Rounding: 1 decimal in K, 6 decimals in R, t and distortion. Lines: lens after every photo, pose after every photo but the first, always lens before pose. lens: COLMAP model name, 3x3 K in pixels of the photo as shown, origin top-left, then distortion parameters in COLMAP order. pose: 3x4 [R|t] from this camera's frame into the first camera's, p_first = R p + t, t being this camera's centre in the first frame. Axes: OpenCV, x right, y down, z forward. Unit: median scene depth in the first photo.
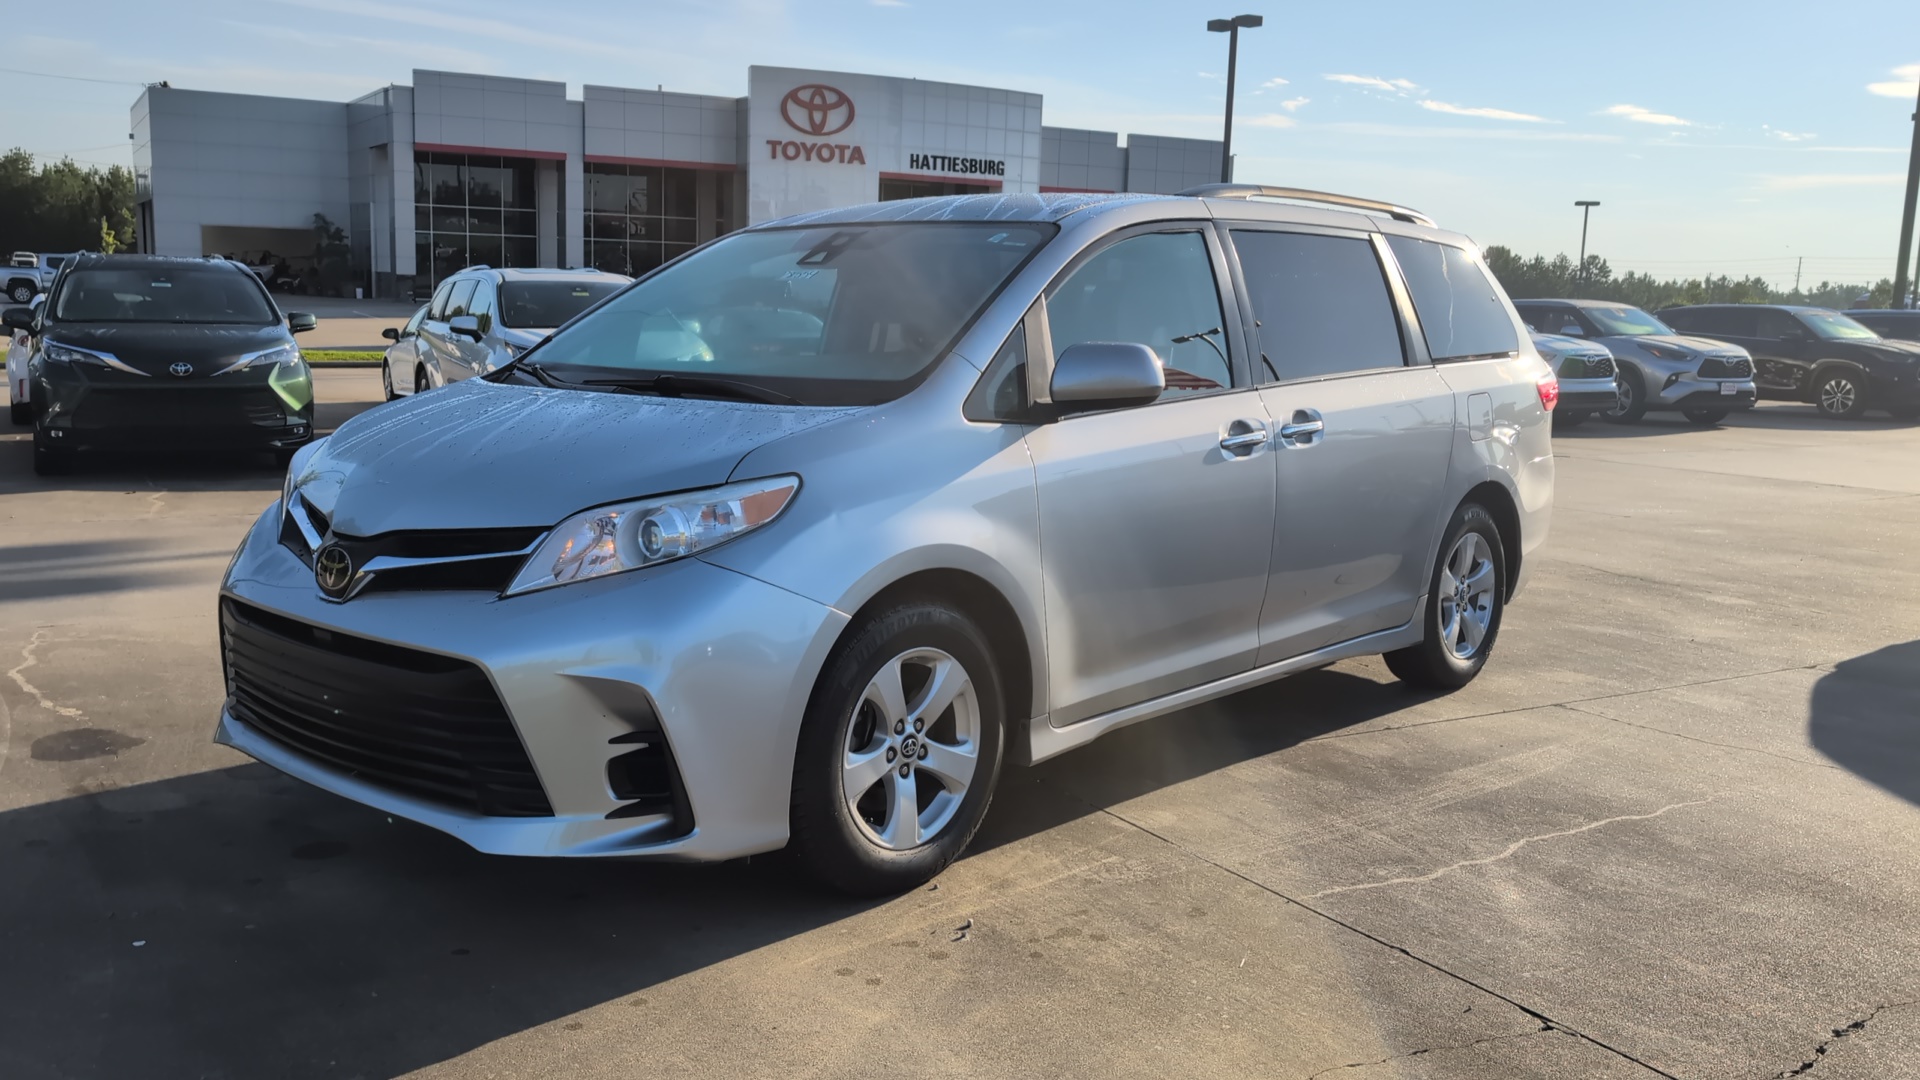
lens RADIAL K [[1615.7, 0, 954.9], [0, 1615.7, 535.1], [0, 0, 1]] dist [0.046050, -0.070540]
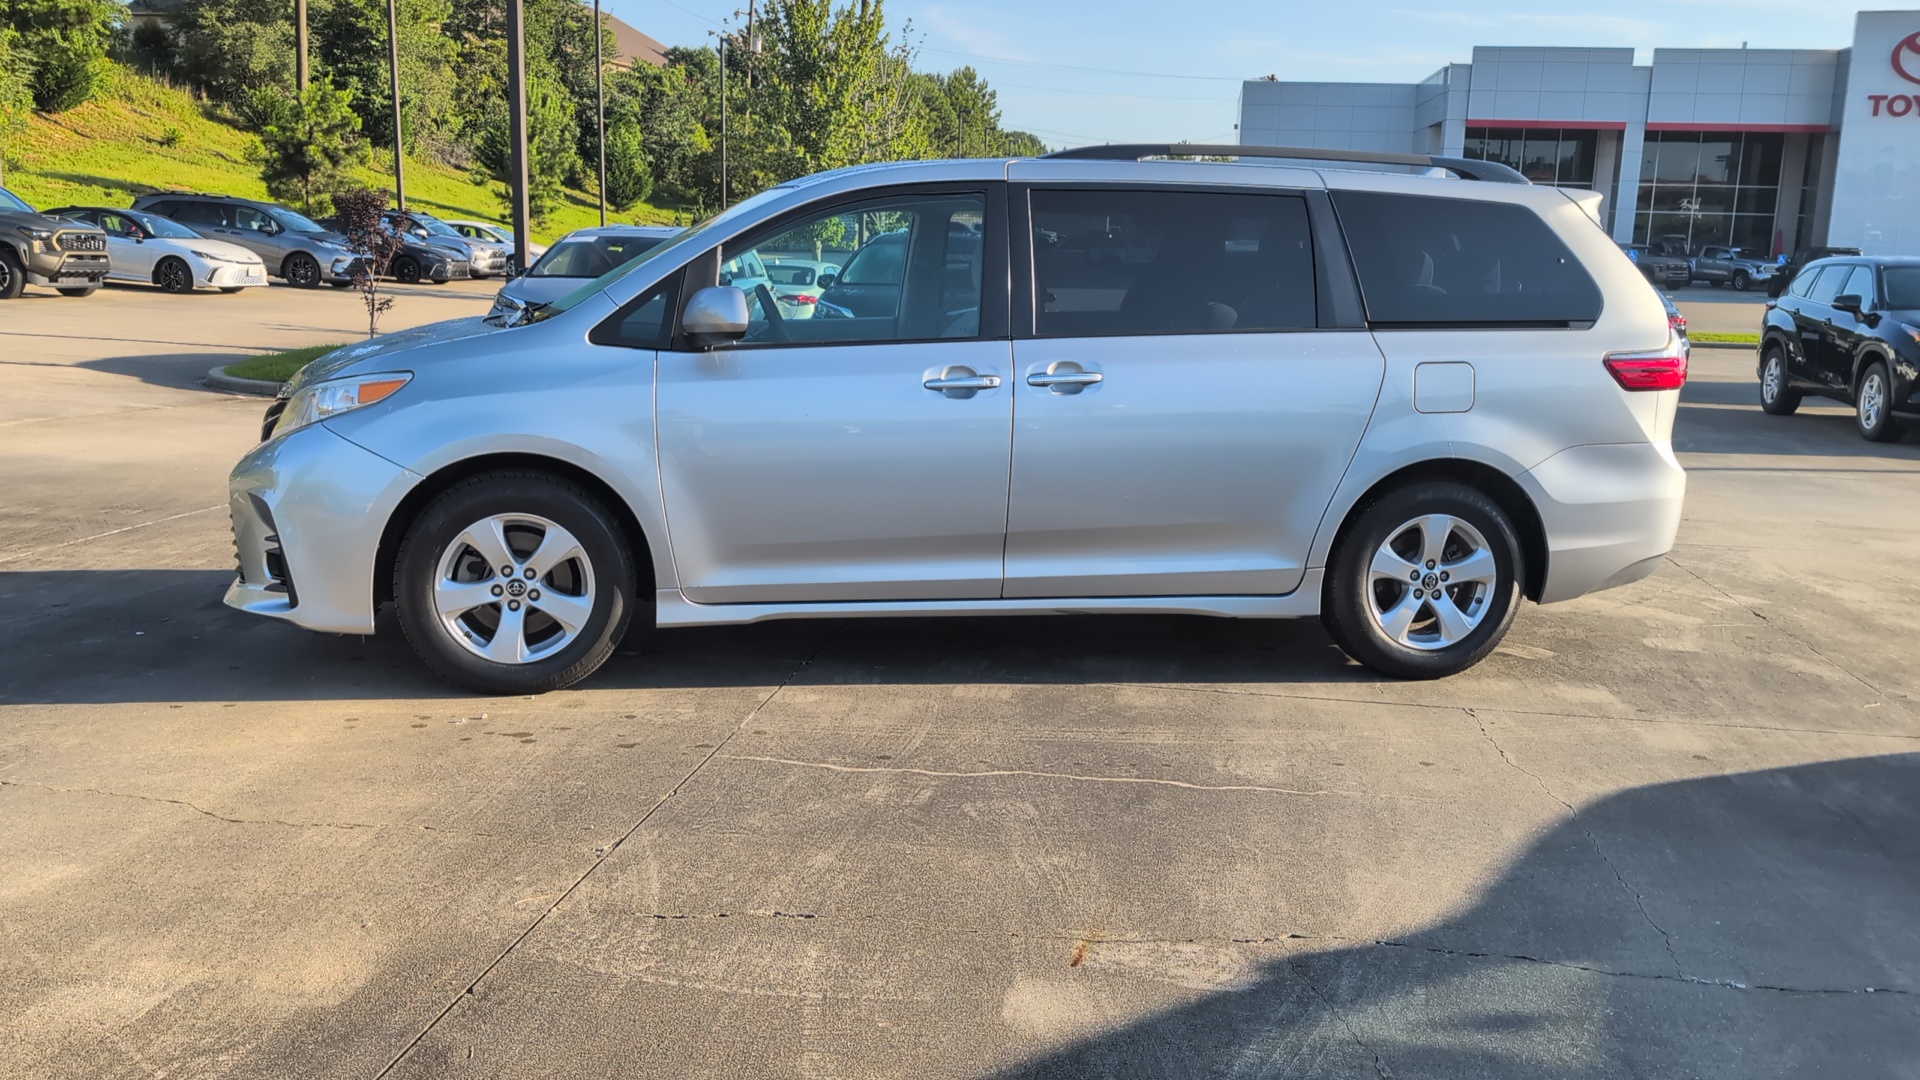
lens RADIAL K [[1615.7, 0, 964.7], [0, 1615.7, 540.8], [0, 0, 1]] dist [0.046050, -0.070540]
pose [[0.790713, 0.108946, -0.602414, 0.799877], [-0.098567, 0.993855, 0.050360, -0.007767], [0.604199, 0.019558, 0.796593, 0.123664]]
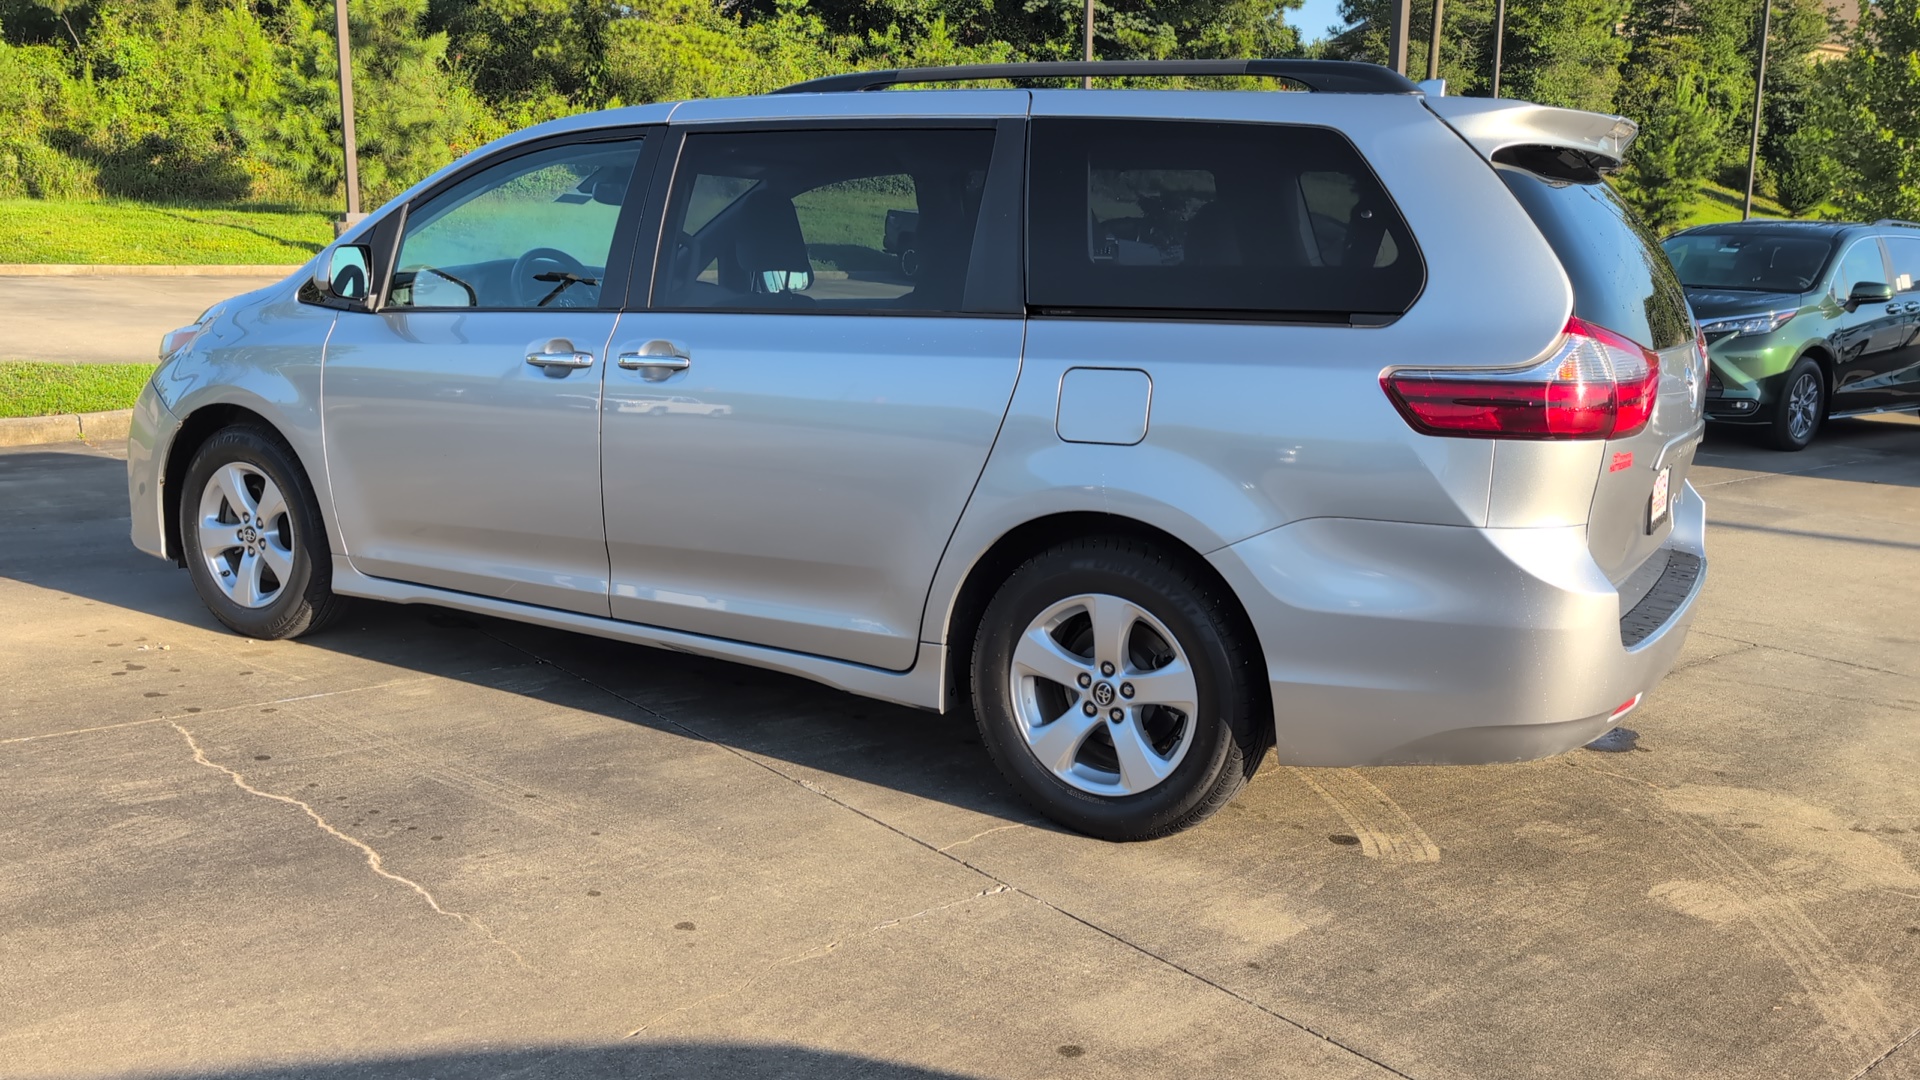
lens RADIAL K [[1615.7, 0, 963.5], [0, 1615.7, 536.3], [0, 0, 1]] dist [0.046050, -0.070540]
pose [[0.188510, 0.167034, -0.967762, 1.083988], [-0.161677, 0.977262, 0.137181, -0.119012], [0.968671, 0.130605, 0.211229, 0.981029]]
